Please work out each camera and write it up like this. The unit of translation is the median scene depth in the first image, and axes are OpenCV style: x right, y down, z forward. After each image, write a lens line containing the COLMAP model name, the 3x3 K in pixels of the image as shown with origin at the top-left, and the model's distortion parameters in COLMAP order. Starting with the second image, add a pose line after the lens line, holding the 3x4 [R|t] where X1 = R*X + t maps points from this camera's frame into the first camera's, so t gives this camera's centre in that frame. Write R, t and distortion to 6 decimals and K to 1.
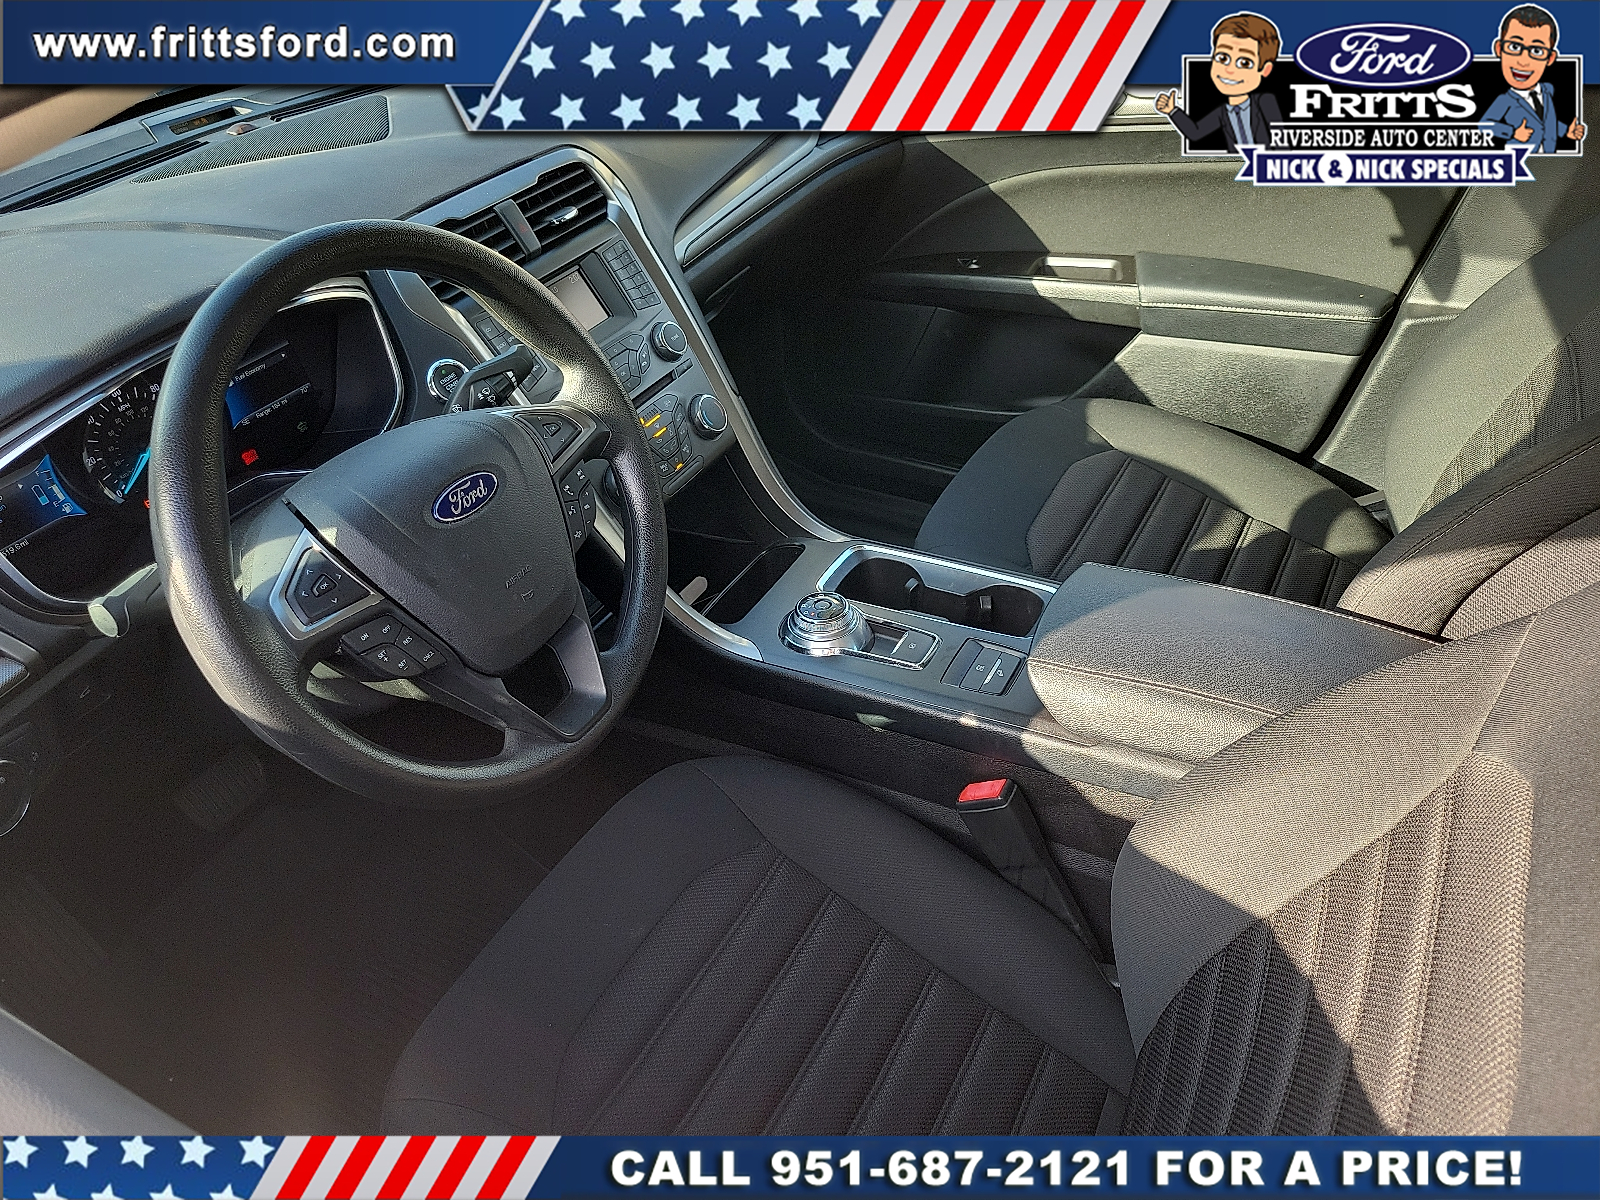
lens RADIAL K [[1218.7, 0, 800.0], [0, 1218.7, 600.0], [0, 0, 1]] dist [0.003450, -0.001079]
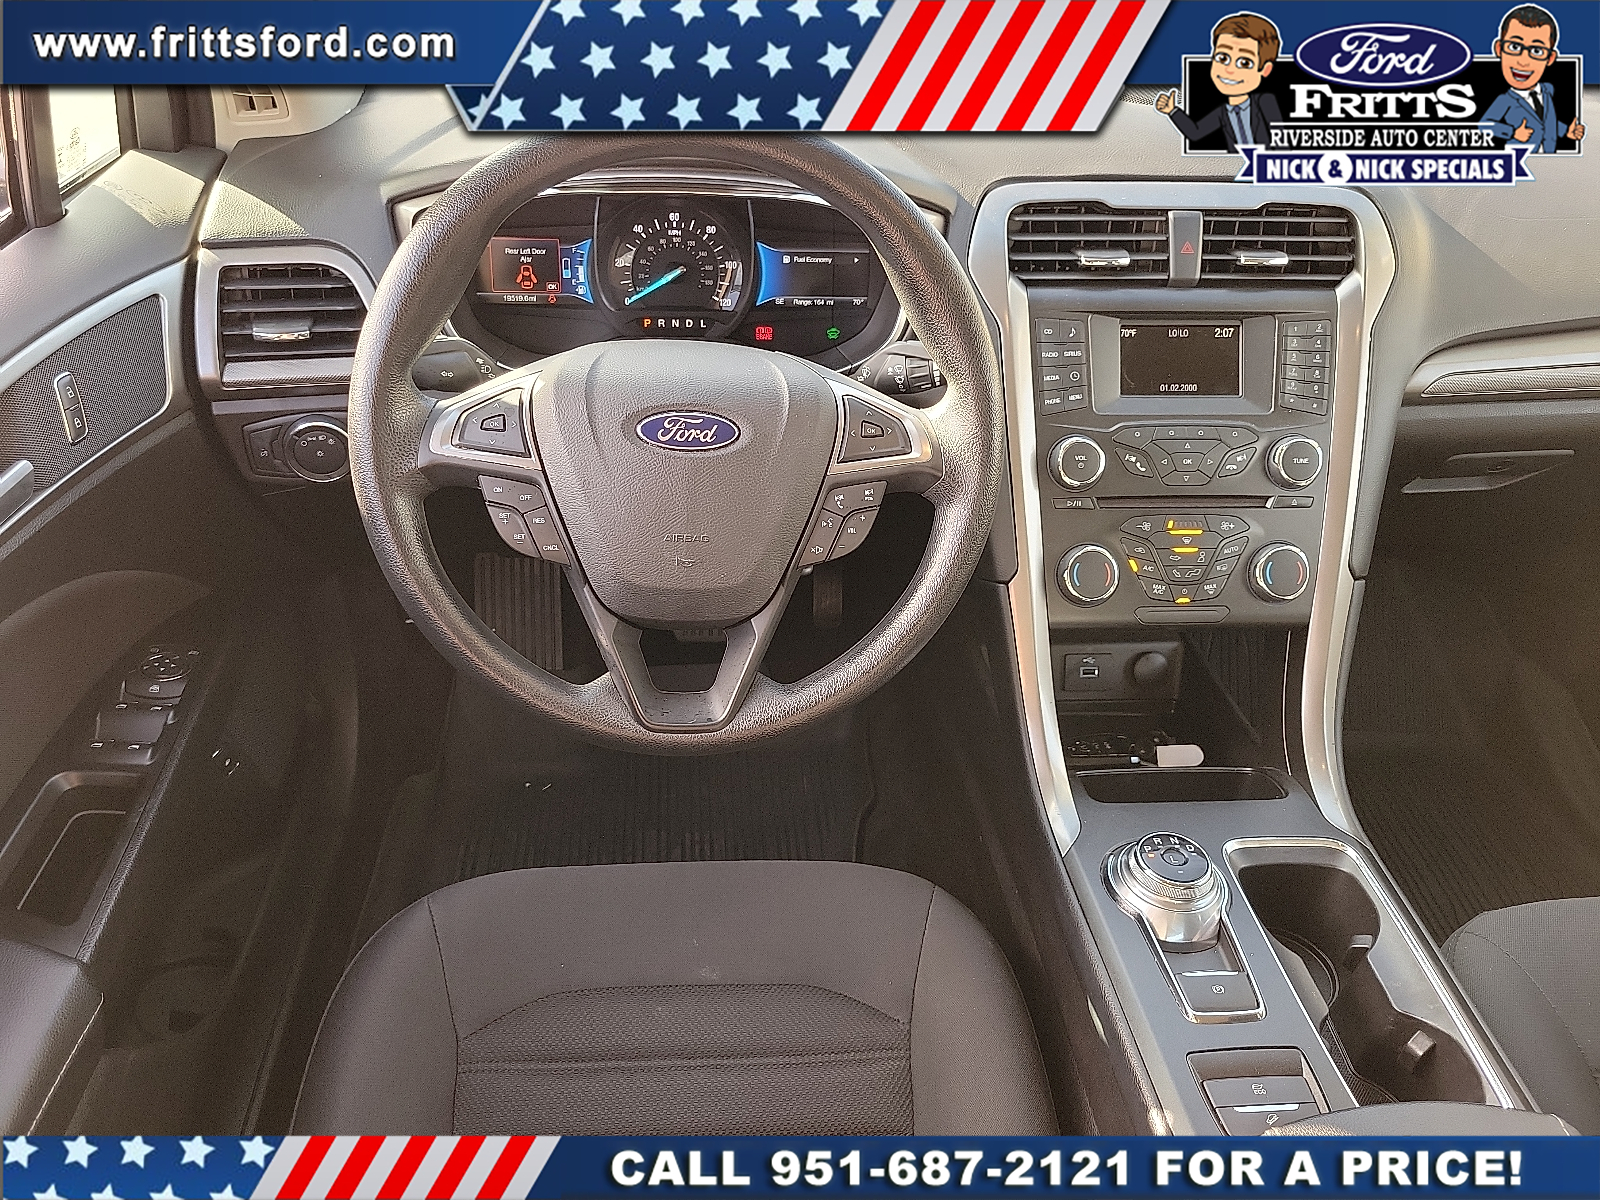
lens RADIAL K [[1218.7, 0, 800.0], [0, 1218.7, 600.0], [0, 0, 1]] dist [0.003450, -0.001079]
pose [[0.516152, 0.547245, -0.658870, 0.298509], [-0.545295, 0.803175, 0.239924, -0.171222], [0.660485, 0.235441, 0.712970, 0.309831]]
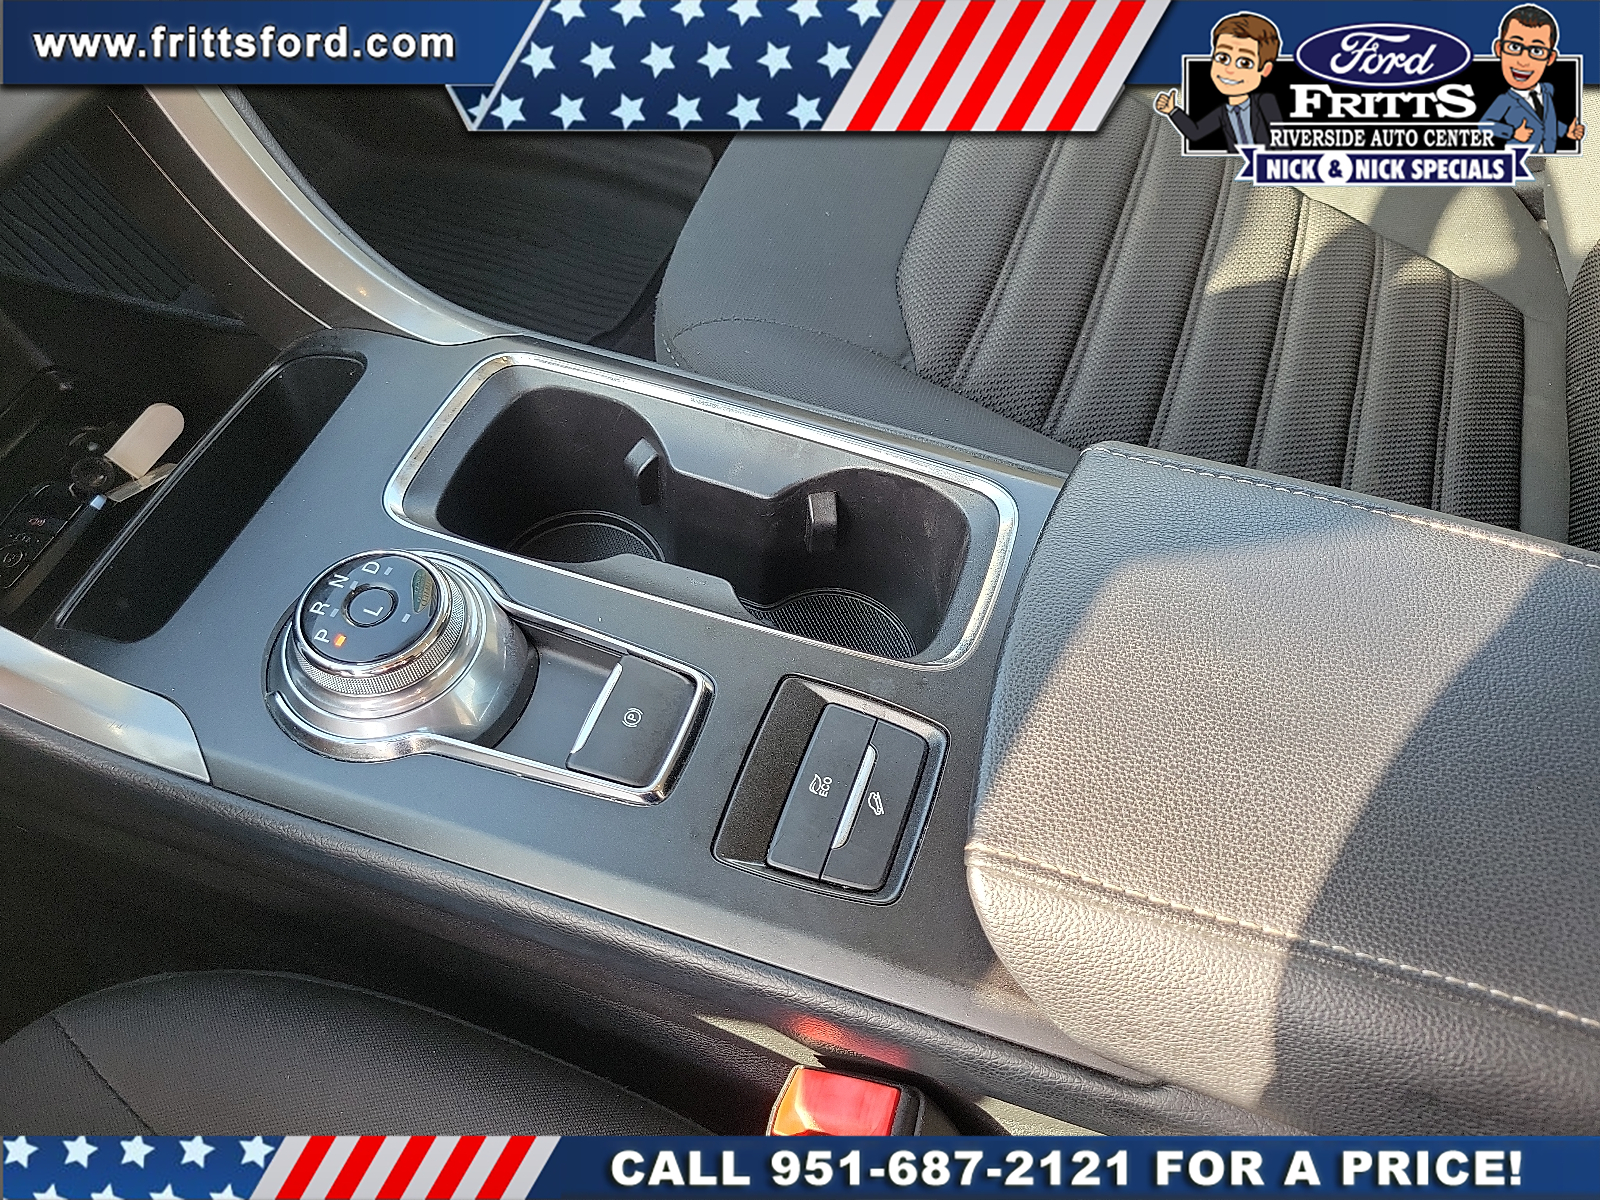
lens RADIAL K [[1218.7, 0, 800.0], [0, 1218.7, 600.0], [0, 0, 1]] dist [0.003450, -0.001079]
pose [[0.988036, -0.060679, 0.141782, 0.092327], [0.008627, 0.939651, 0.342025, -0.118934], [-0.153979, -0.336710, 0.928933, 0.658174]]
